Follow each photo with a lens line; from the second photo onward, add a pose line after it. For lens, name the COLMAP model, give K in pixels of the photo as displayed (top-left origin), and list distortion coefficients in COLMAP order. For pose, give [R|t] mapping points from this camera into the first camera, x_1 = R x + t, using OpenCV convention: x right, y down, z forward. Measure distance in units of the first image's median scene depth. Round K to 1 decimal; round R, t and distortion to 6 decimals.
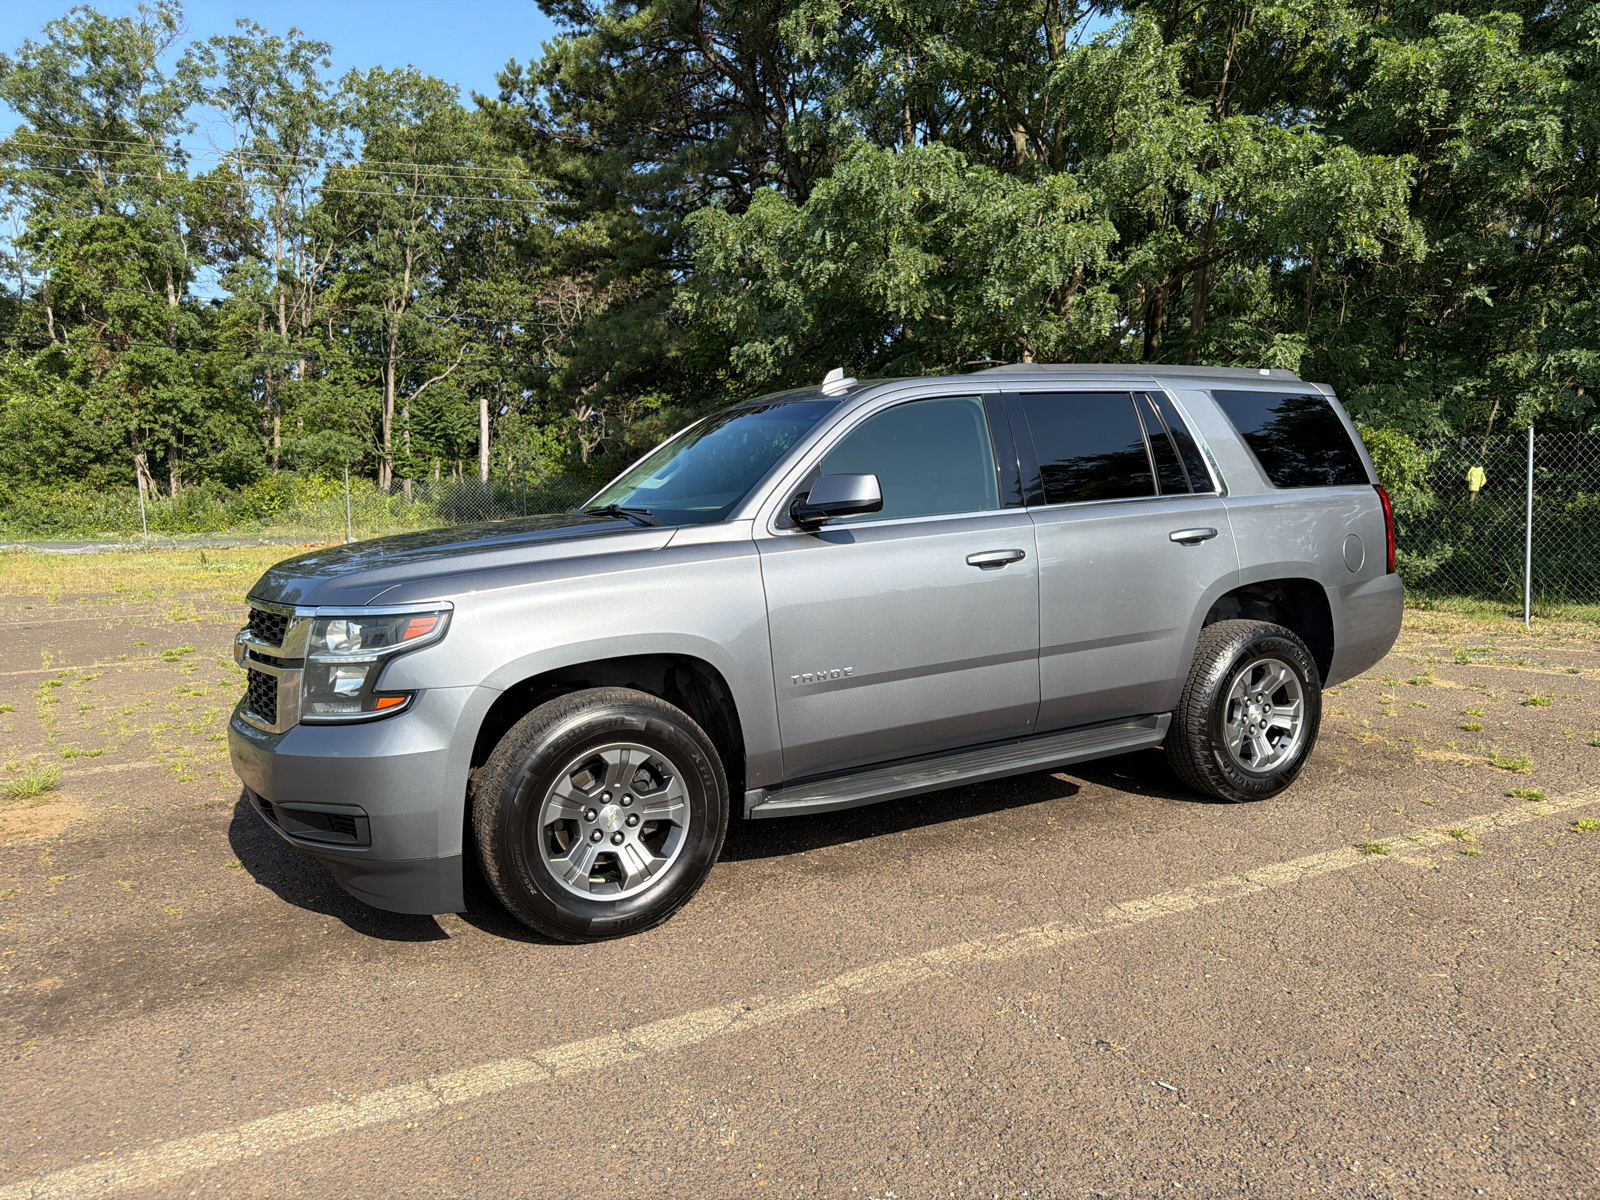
lens RADIAL K [[1132.1, 0, 784.5], [0, 1132.1, 599.8], [0, 0, 1]] dist [0.029476, -0.033343]
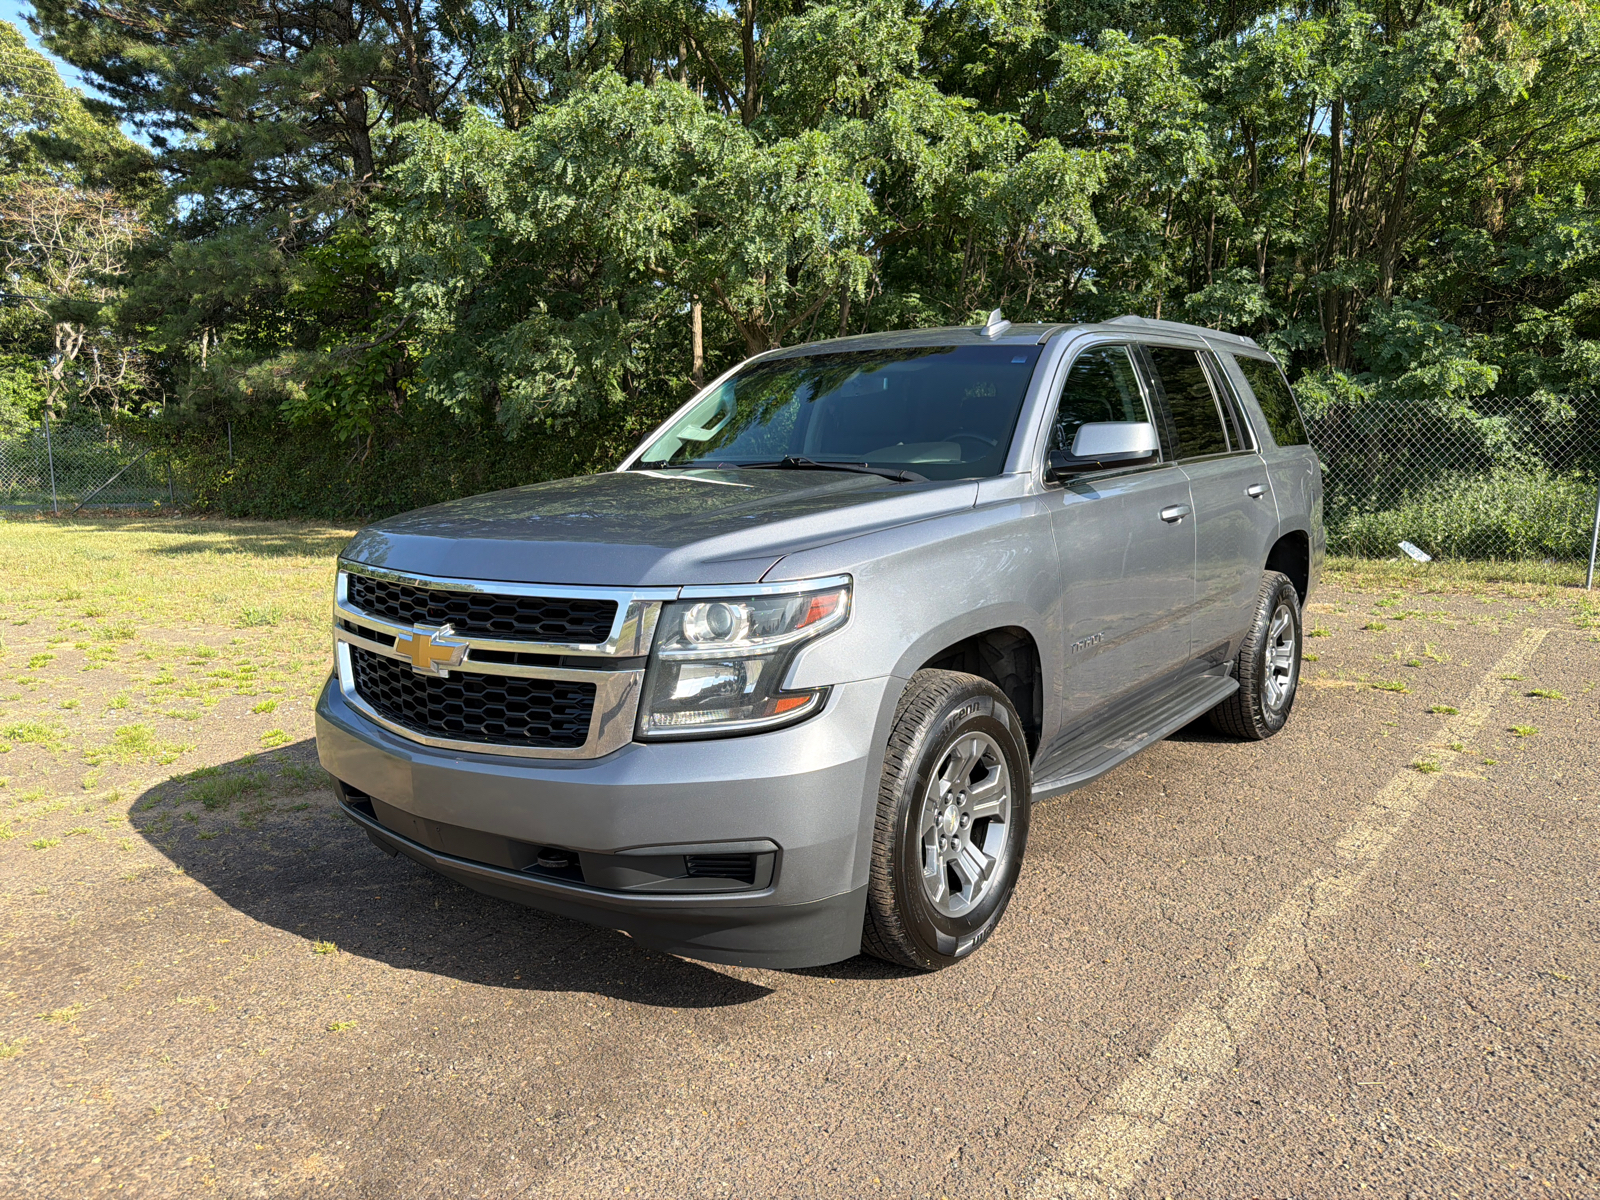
lens RADIAL K [[1141.8, 0, 795.0], [0, 1141.8, 600.6], [0, 0, 1]] dist [0.034518, -0.045161]
pose [[0.912298, -0.043449, 0.407214, -0.186378], [0.031295, 0.998845, 0.036464, -0.002368], [-0.408328, -0.020522, 0.912604, 0.081412]]
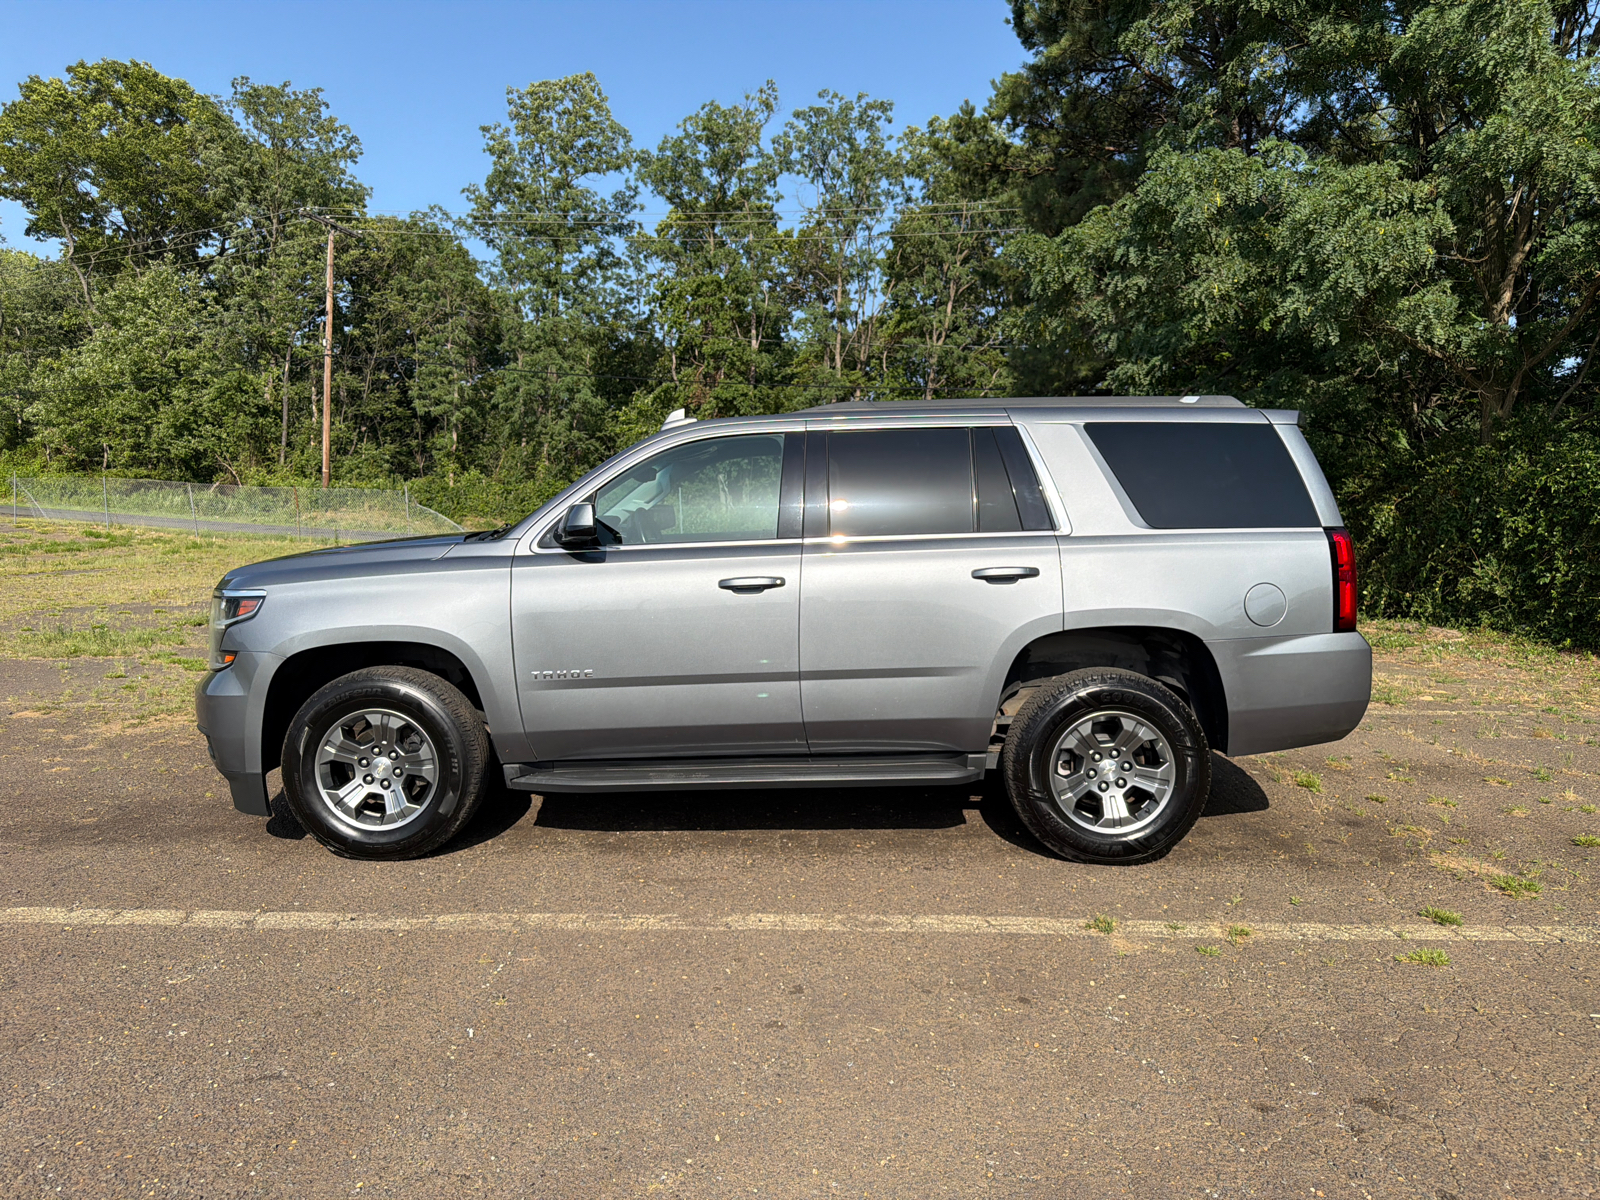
lens RADIAL K [[1141.8, 0, 795.0], [0, 1141.8, 600.6], [0, 0, 1]] dist [0.034518, -0.045161]
pose [[0.871848, 0.059011, -0.486209, 0.268922], [-0.067895, 0.997692, -0.000656, -0.008239], [0.485048, 0.033583, 0.873842, 0.026393]]
